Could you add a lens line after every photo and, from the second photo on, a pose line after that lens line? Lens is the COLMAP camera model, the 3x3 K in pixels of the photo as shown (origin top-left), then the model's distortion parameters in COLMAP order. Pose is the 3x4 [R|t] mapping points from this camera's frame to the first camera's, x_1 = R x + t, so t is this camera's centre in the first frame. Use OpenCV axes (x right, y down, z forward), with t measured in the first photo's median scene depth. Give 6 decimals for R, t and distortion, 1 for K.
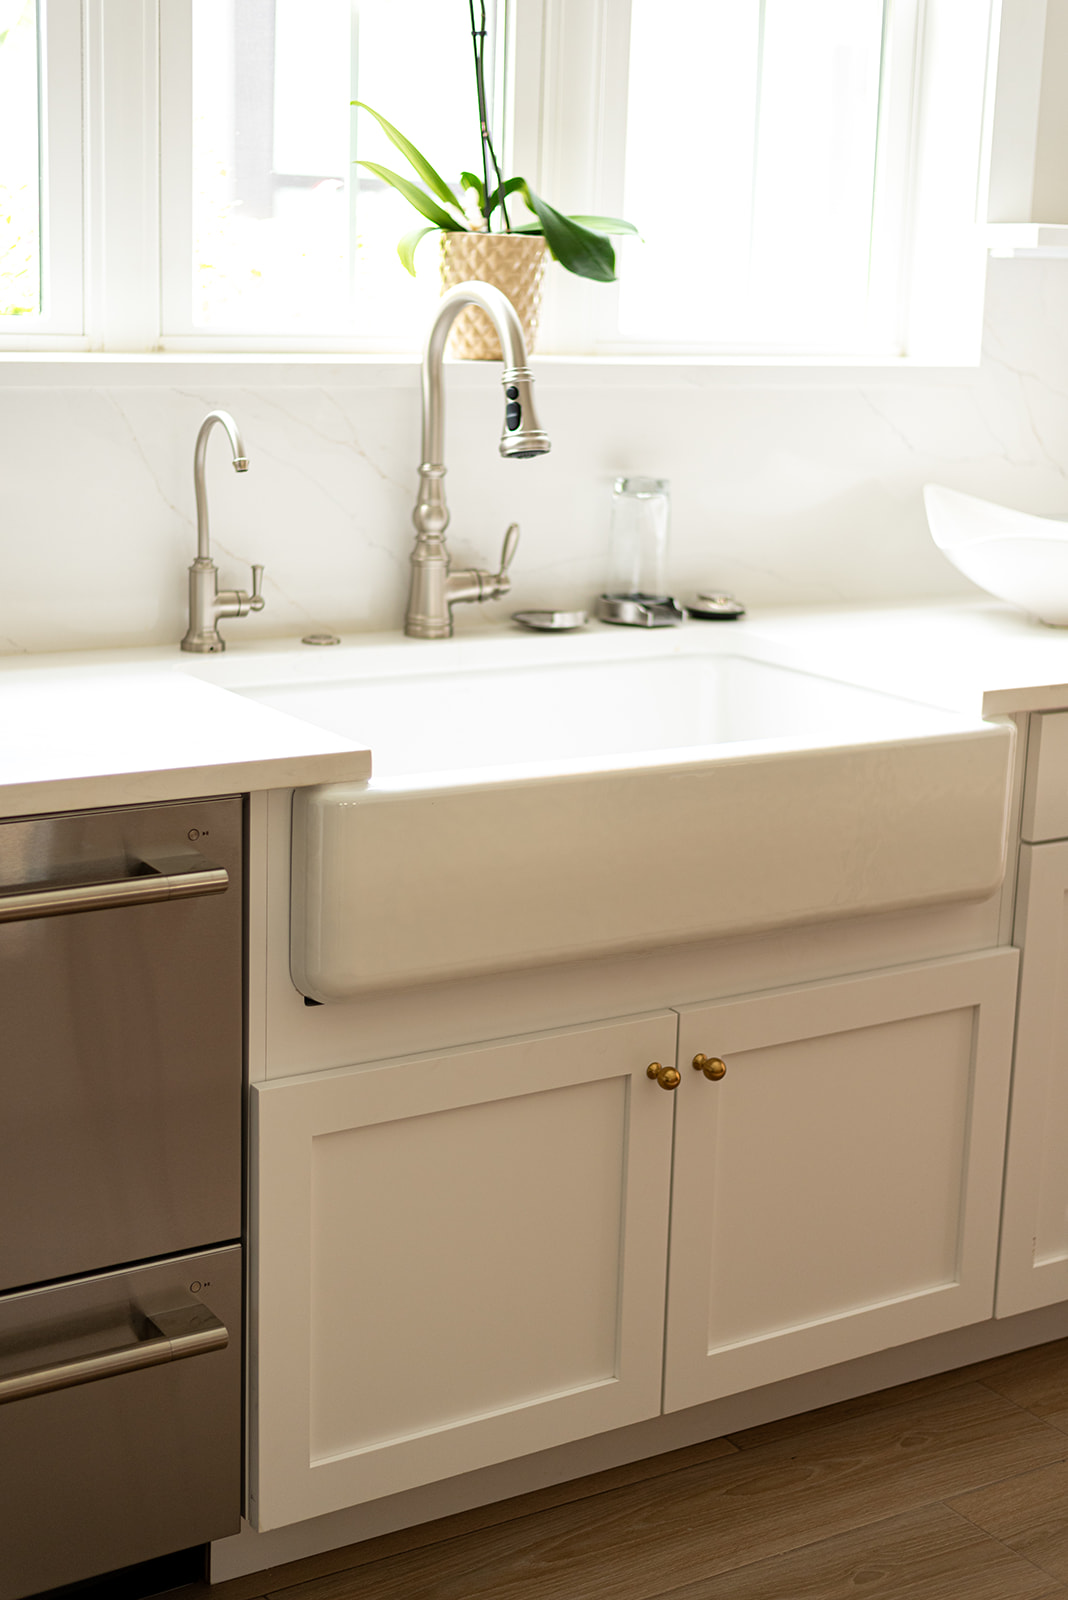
lens RADIAL K [[2378.8, 0, 534.0], [0, 2378.8, 800.0], [0, 0, 1]] dist [0.109152, -0.939026]
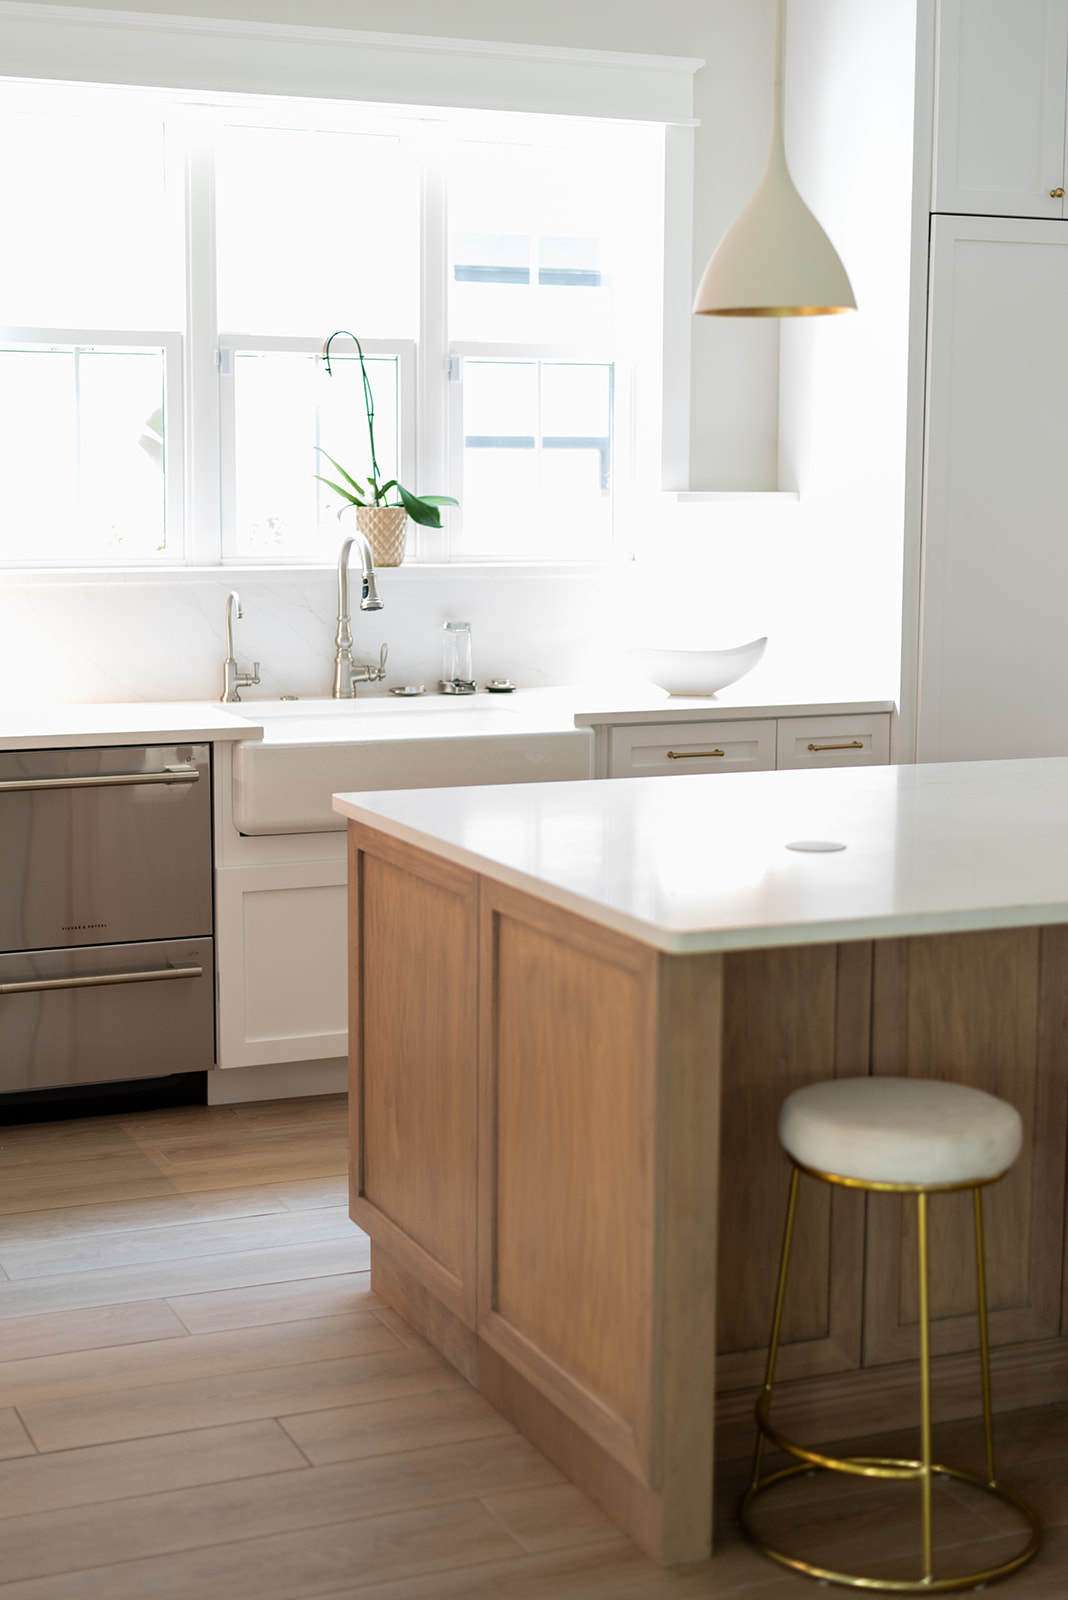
lens RADIAL K [[2378.8, 0, 534.0], [0, 2378.8, 800.0], [0, 0, 1]] dist [0.109152, -0.939026]
pose [[0.988021, -0.005861, -0.154206, 0.443443], [-0.007444, 0.996305, -0.085565, 0.198926], [0.154138, 0.085688, 0.984327, -1.026056]]
